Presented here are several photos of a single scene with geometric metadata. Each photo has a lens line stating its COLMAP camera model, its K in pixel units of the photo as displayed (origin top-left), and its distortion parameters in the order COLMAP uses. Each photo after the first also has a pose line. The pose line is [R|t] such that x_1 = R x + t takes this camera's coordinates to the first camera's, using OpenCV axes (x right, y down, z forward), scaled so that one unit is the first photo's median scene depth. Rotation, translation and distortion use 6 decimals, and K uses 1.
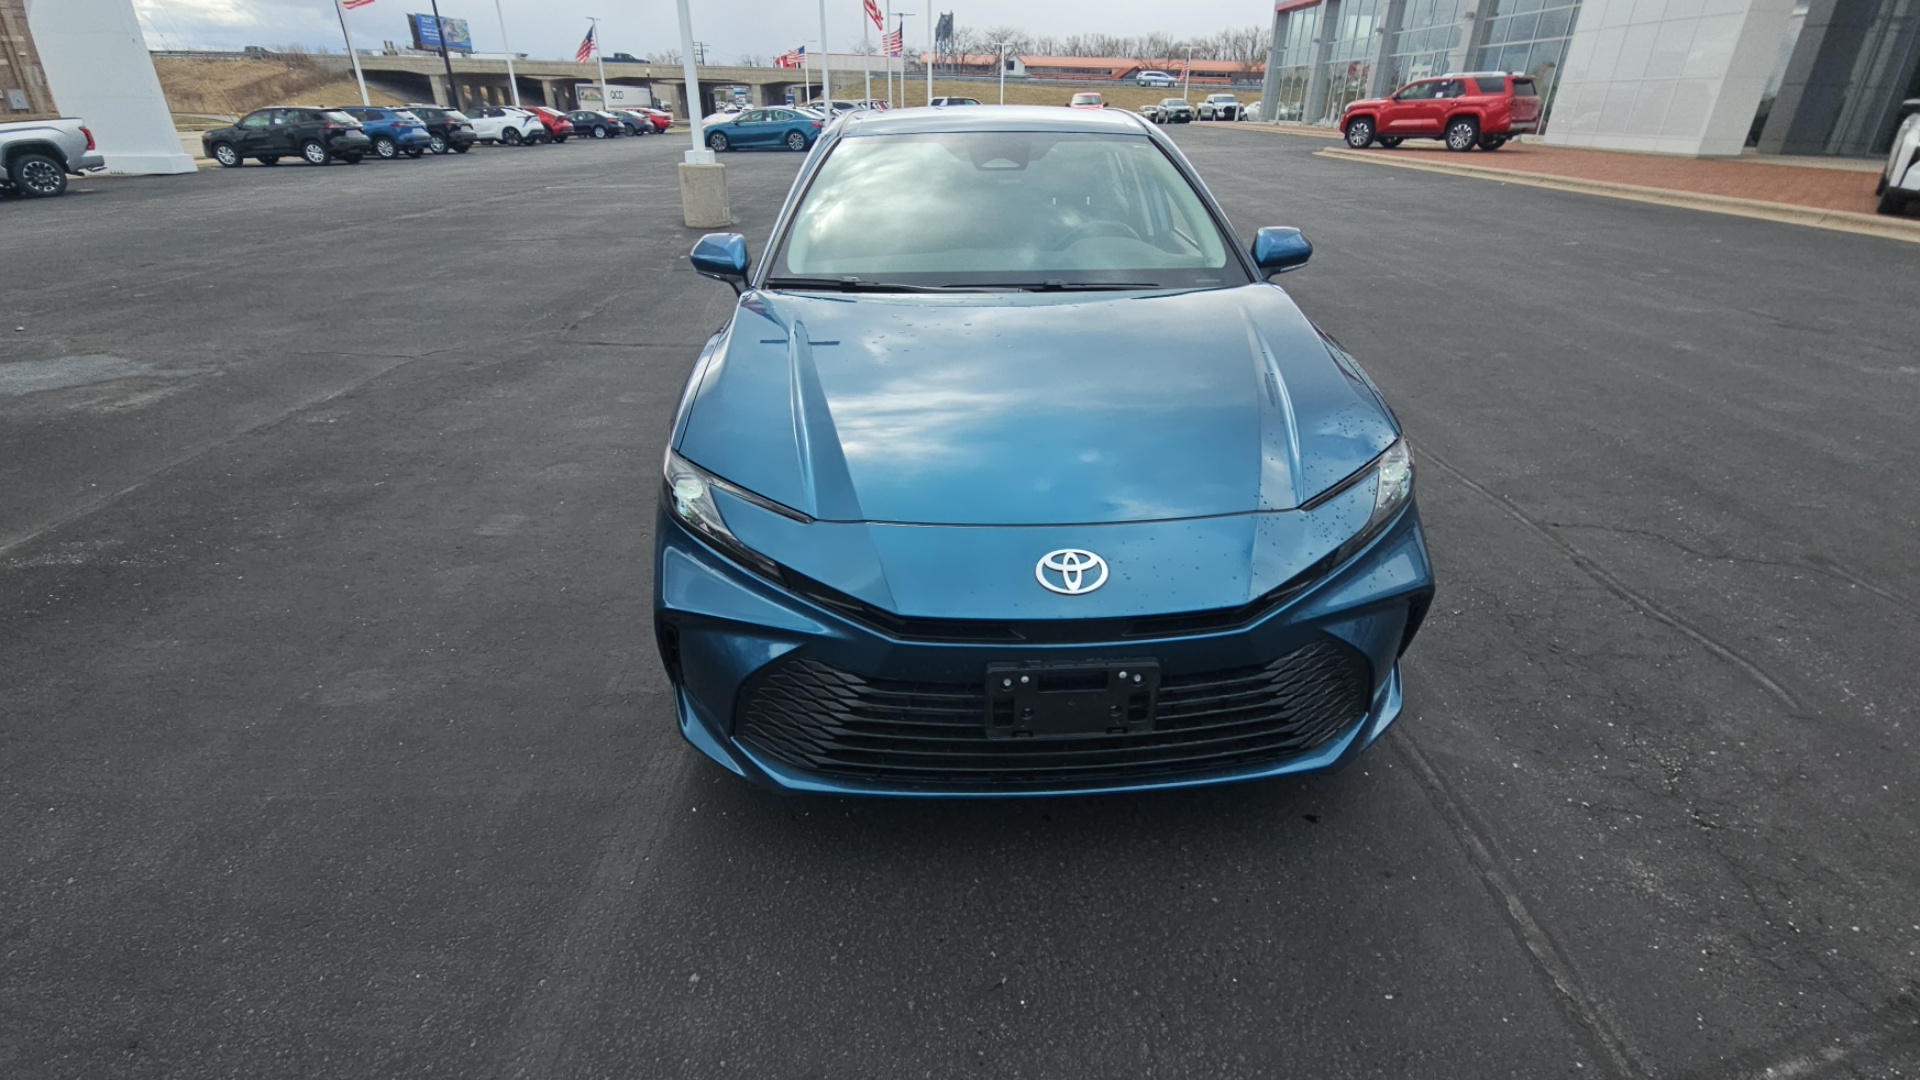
lens RADIAL K [[854.4, 0, 981.3], [0, 854.4, 542.8], [0, 0, 1]] dist [0.005941, -0.005433]
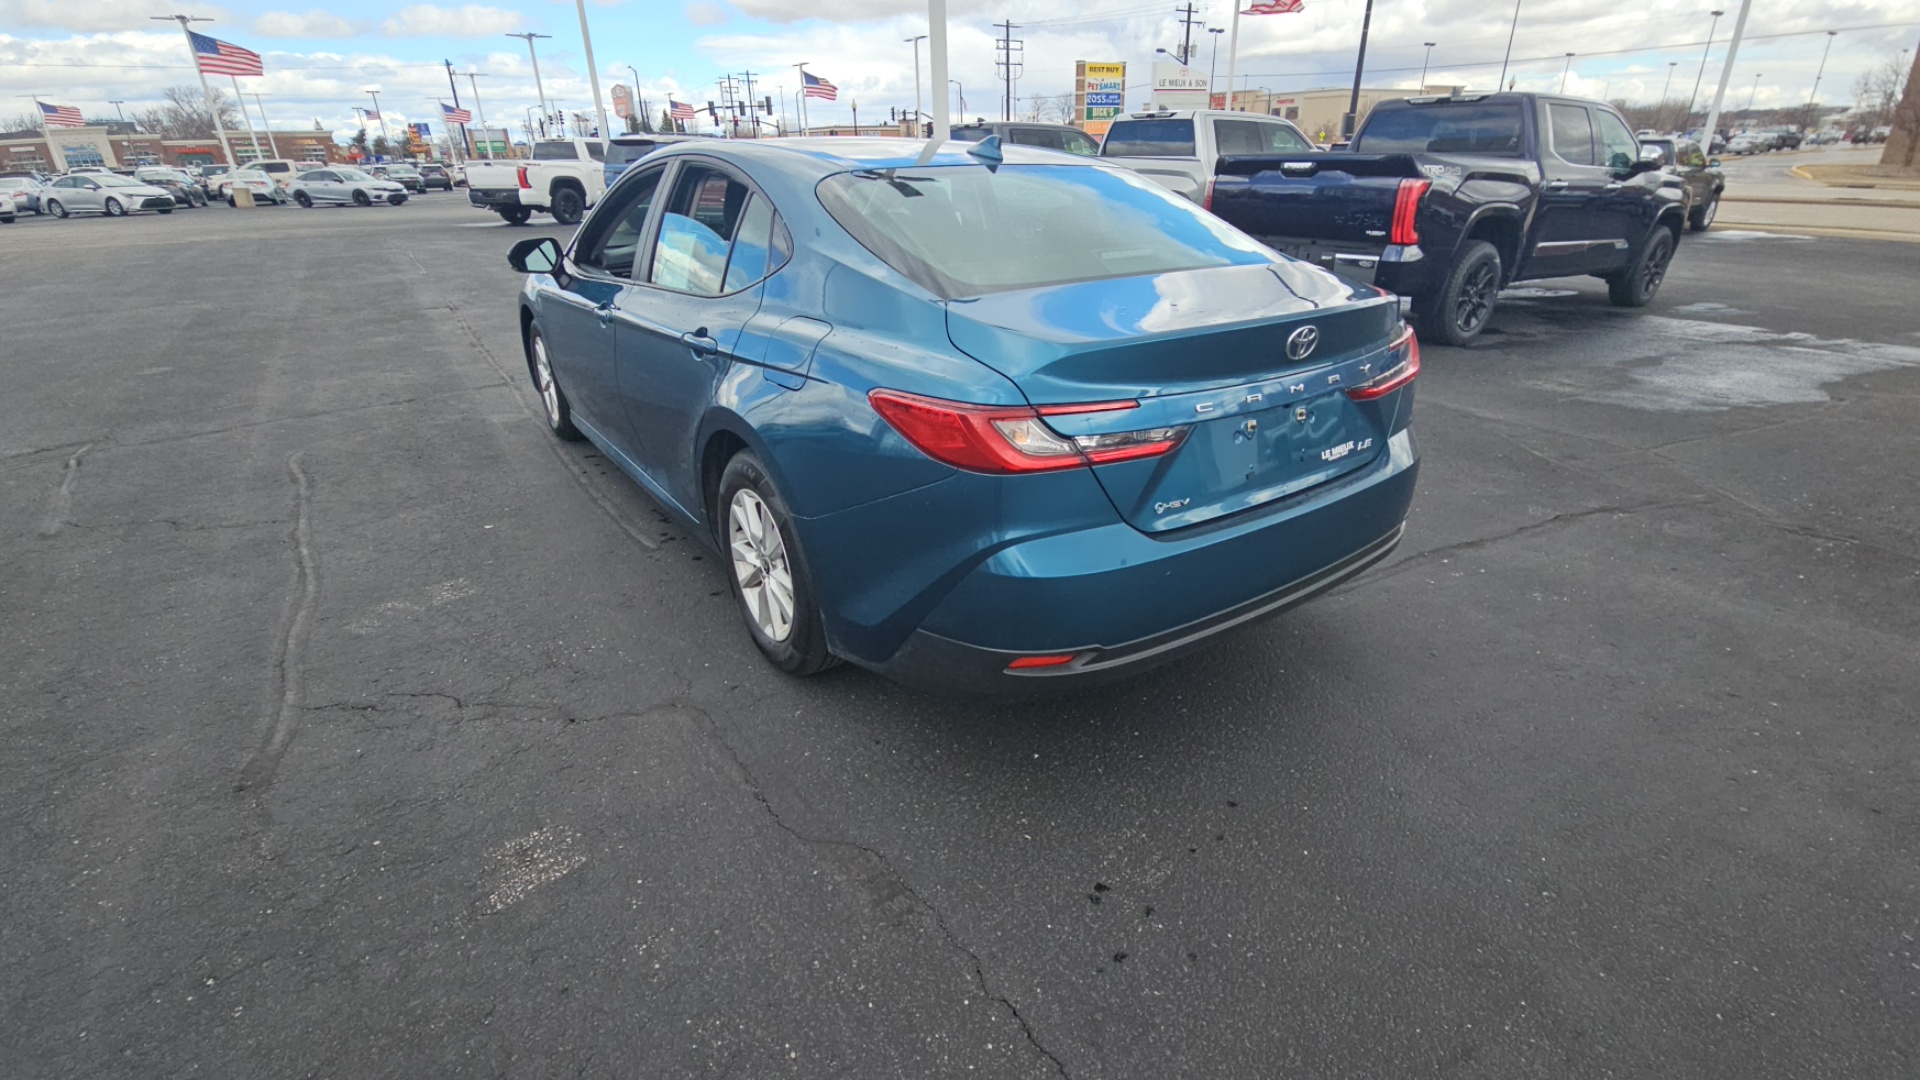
lens RADIAL K [[854.4, 0, 981.3], [0, 854.4, 542.8], [0, 0, 1]] dist [0.005941, -0.005433]
pose [[-0.836265, 0.228177, -0.498594, 0.464924], [-0.244851, 0.658213, 0.711901, -0.976814], [0.490621, 0.717419, -0.494571, 1.962607]]
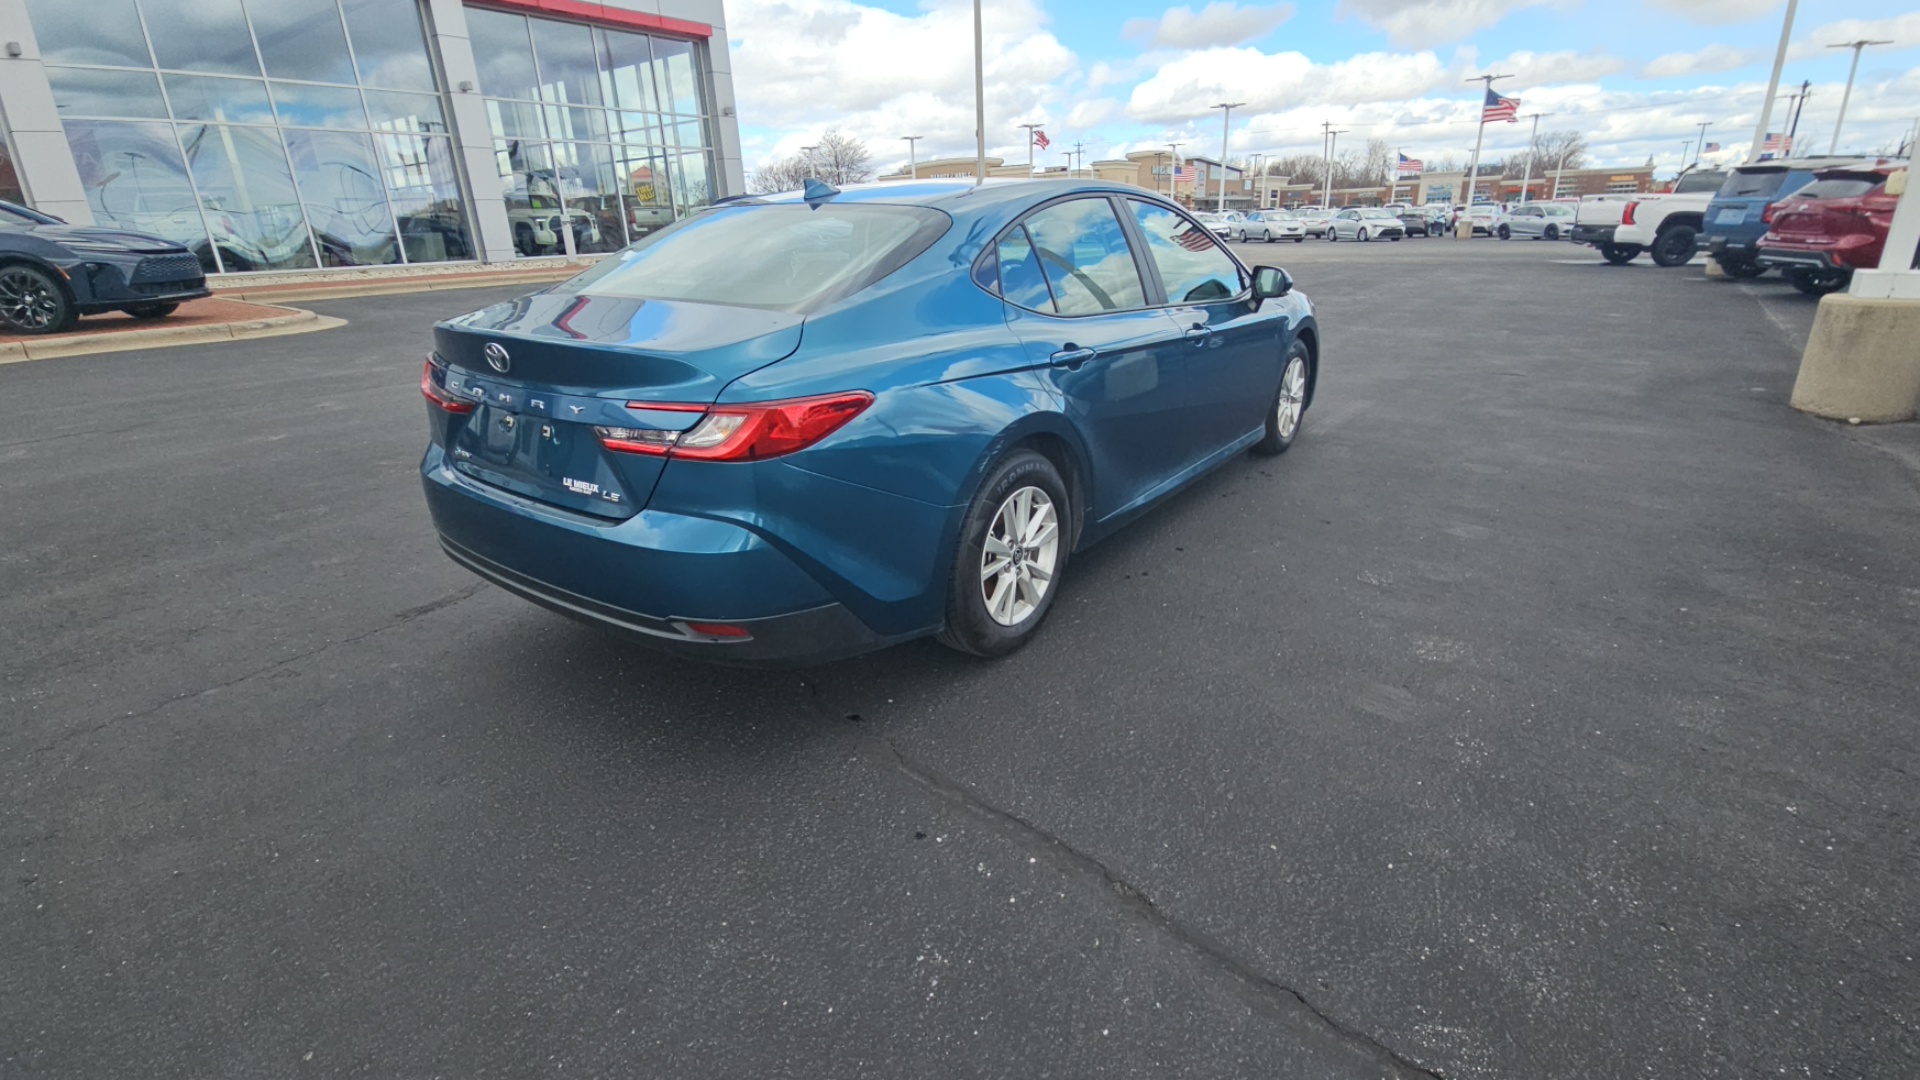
lens RADIAL K [[854.4, 0, 981.3], [0, 854.4, 542.8], [0, 0, 1]] dist [0.005941, -0.005433]
pose [[-0.788177, -0.209192, 0.578805, -0.700121], [0.295732, 0.696041, 0.654270, -0.931317], [-0.539740, 0.686852, -0.486739, 1.906916]]
